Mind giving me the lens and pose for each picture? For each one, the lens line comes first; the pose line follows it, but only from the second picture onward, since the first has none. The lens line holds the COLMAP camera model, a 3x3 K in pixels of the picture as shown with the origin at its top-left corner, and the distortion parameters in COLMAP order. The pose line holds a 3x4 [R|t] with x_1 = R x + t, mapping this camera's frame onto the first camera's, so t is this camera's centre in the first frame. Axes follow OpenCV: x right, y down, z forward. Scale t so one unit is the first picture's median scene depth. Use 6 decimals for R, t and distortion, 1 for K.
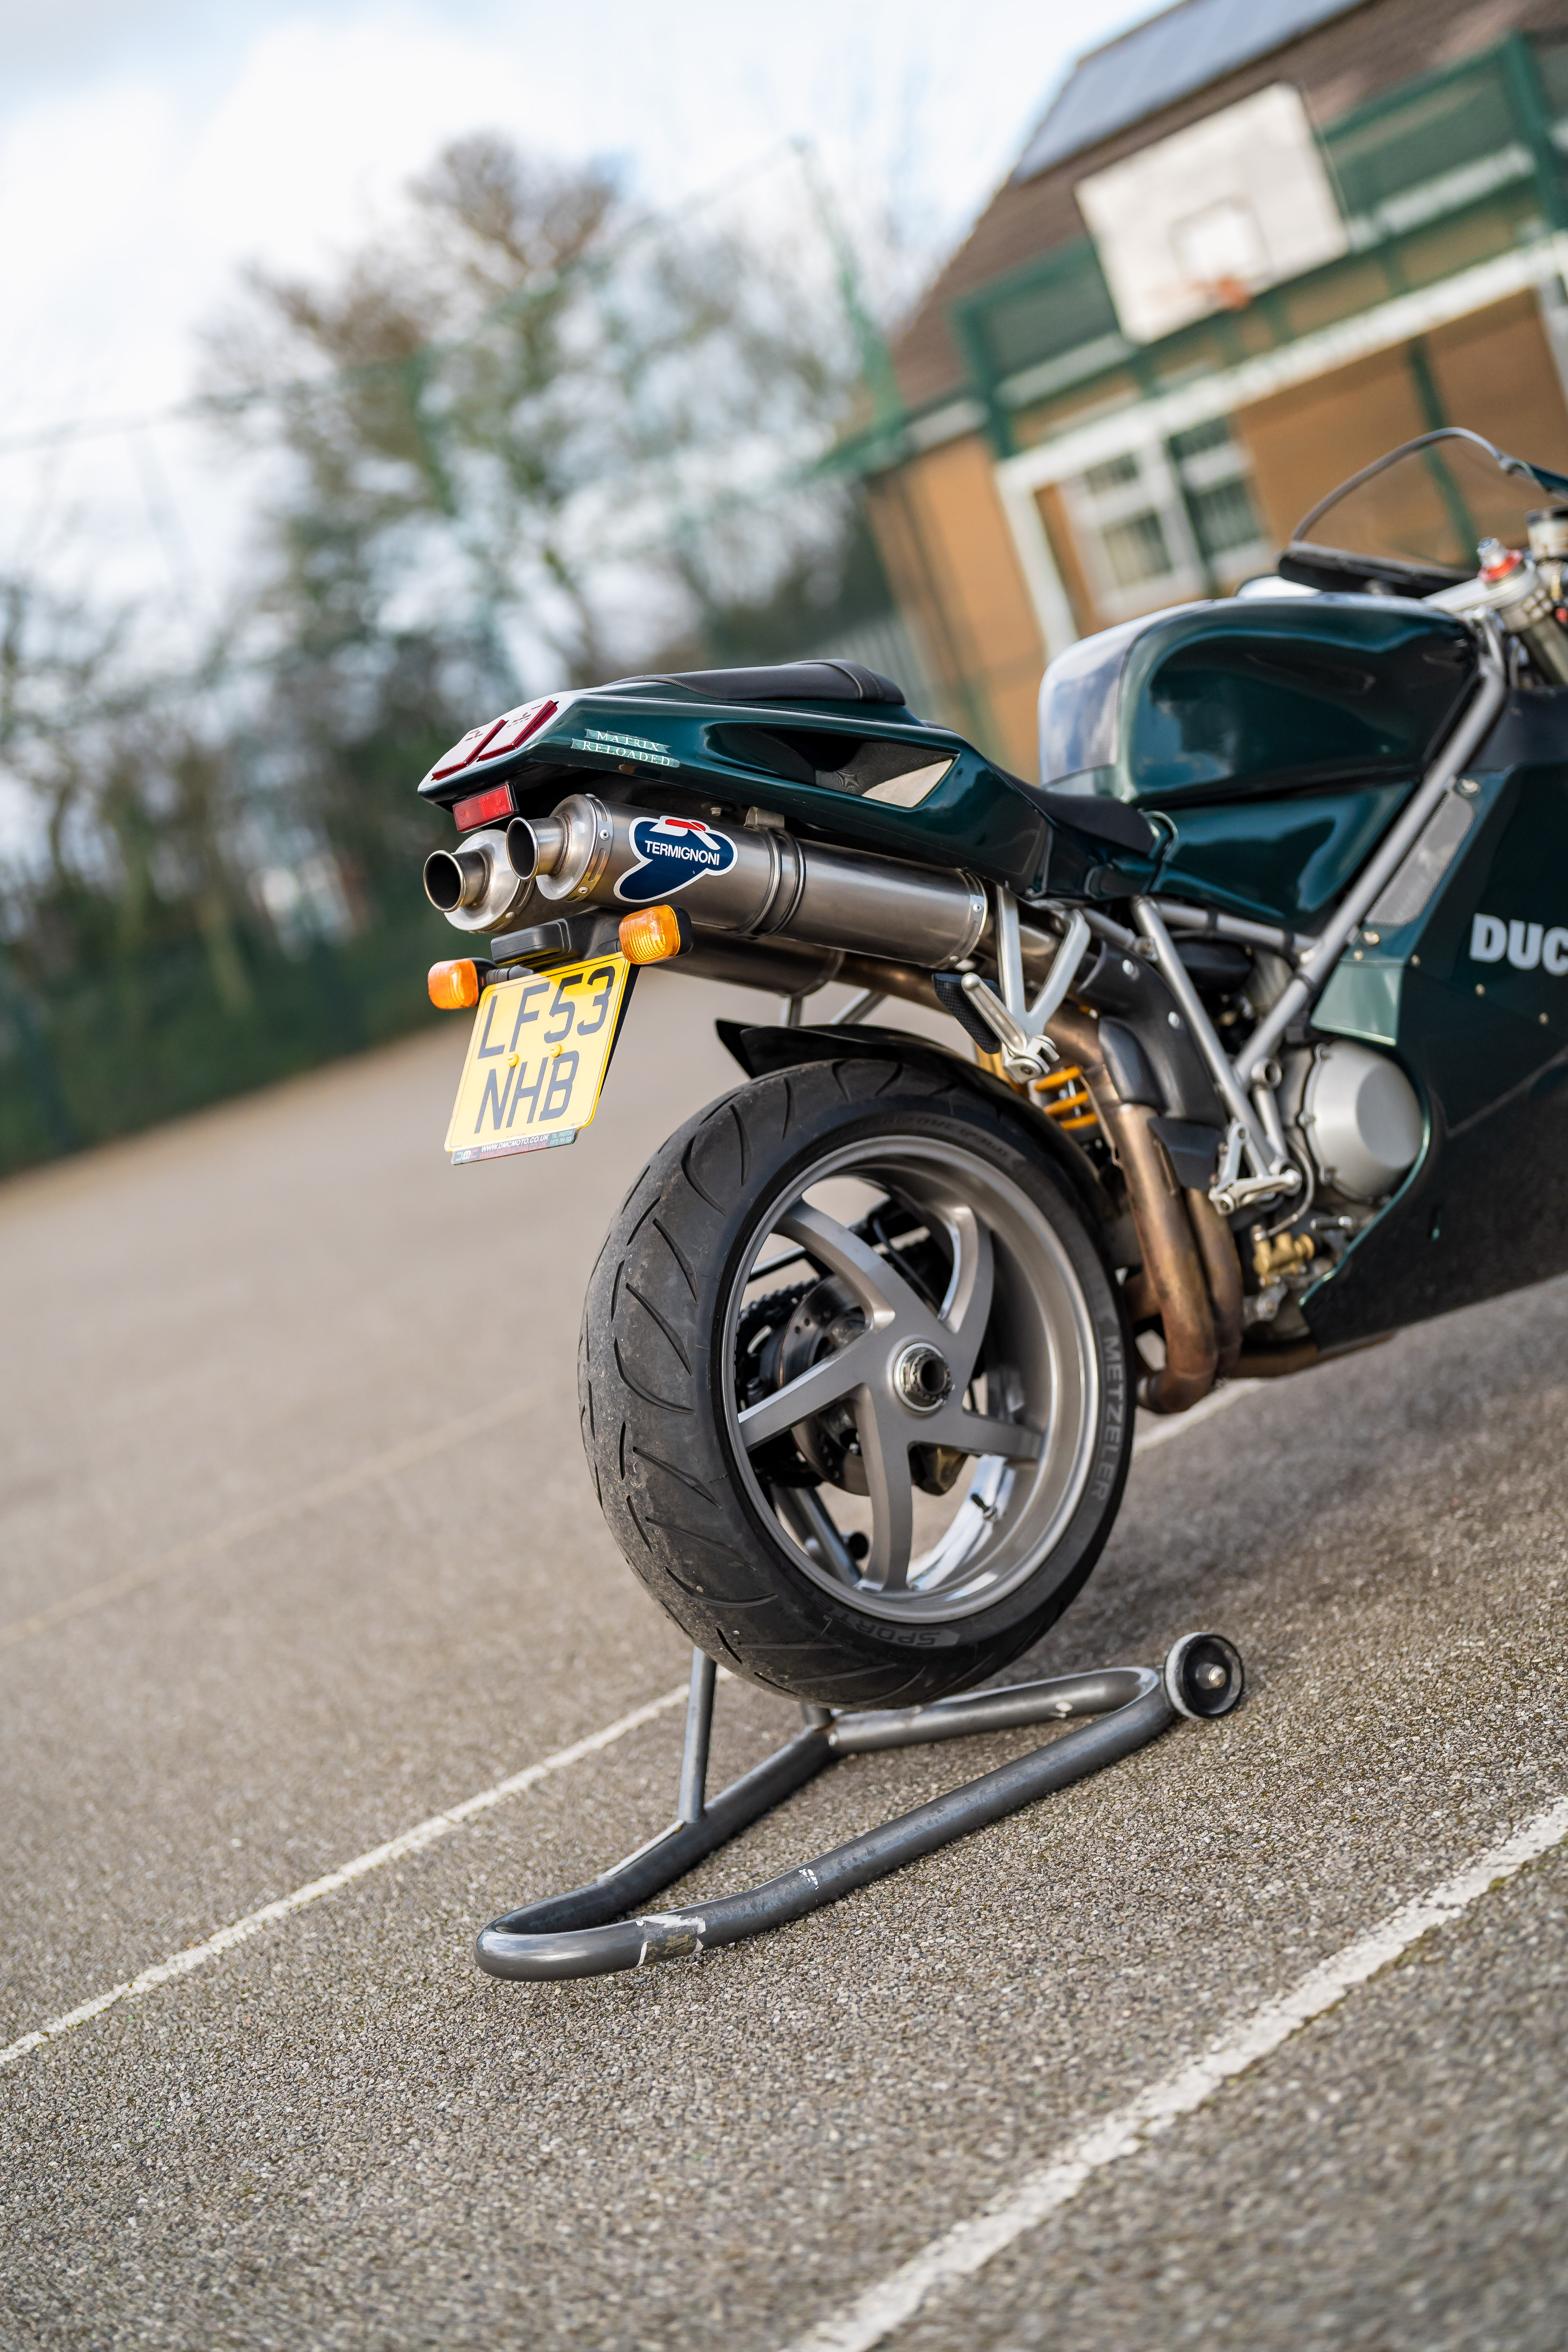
lens RADIAL K [[3550.1, 0, 784.0], [0, 3550.1, 1176.0], [0, 0, 1]] dist [-0.026952, -0.088159]
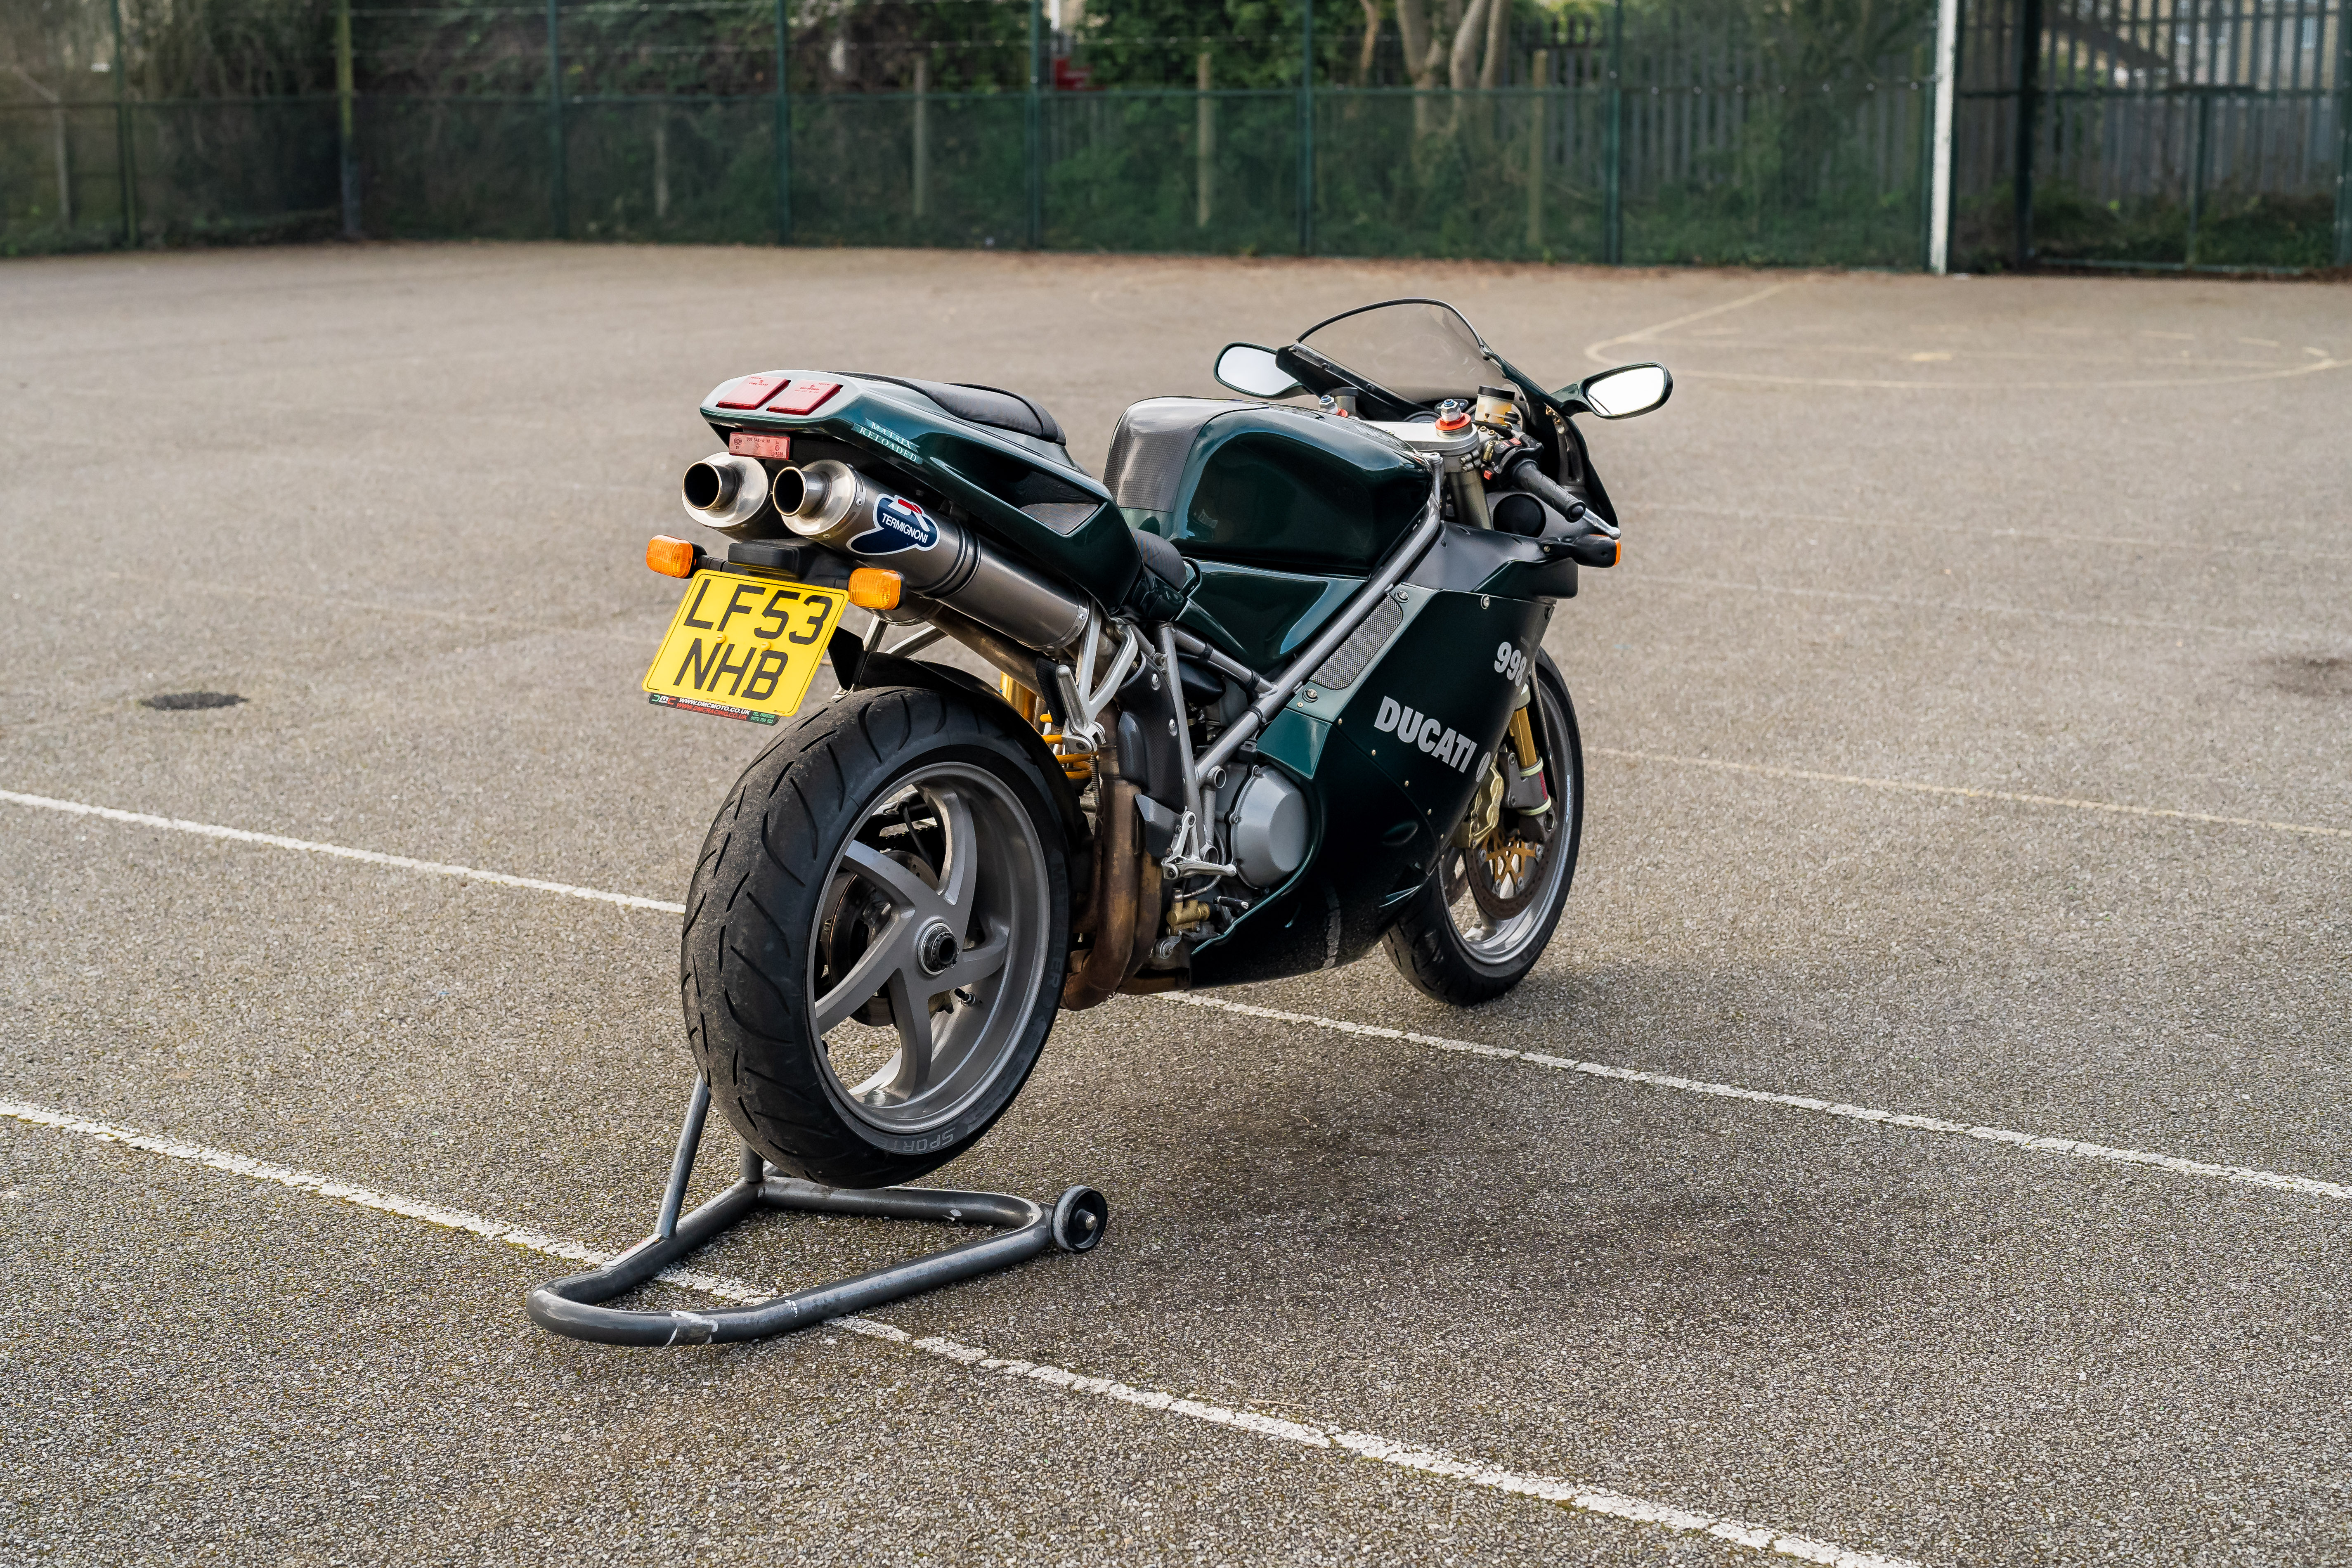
lens RADIAL K [[3550.3, 0, 1176.0], [0, 3550.3, 784.0], [0, 0, 1]] dist [-0.026952, -0.088159]
pose [[0.922925, 0.260735, 0.283244, -0.269890], [-0.276486, 0.960878, 0.016385, -0.047980], [-0.267891, -0.093435, 0.958908, -0.269465]]
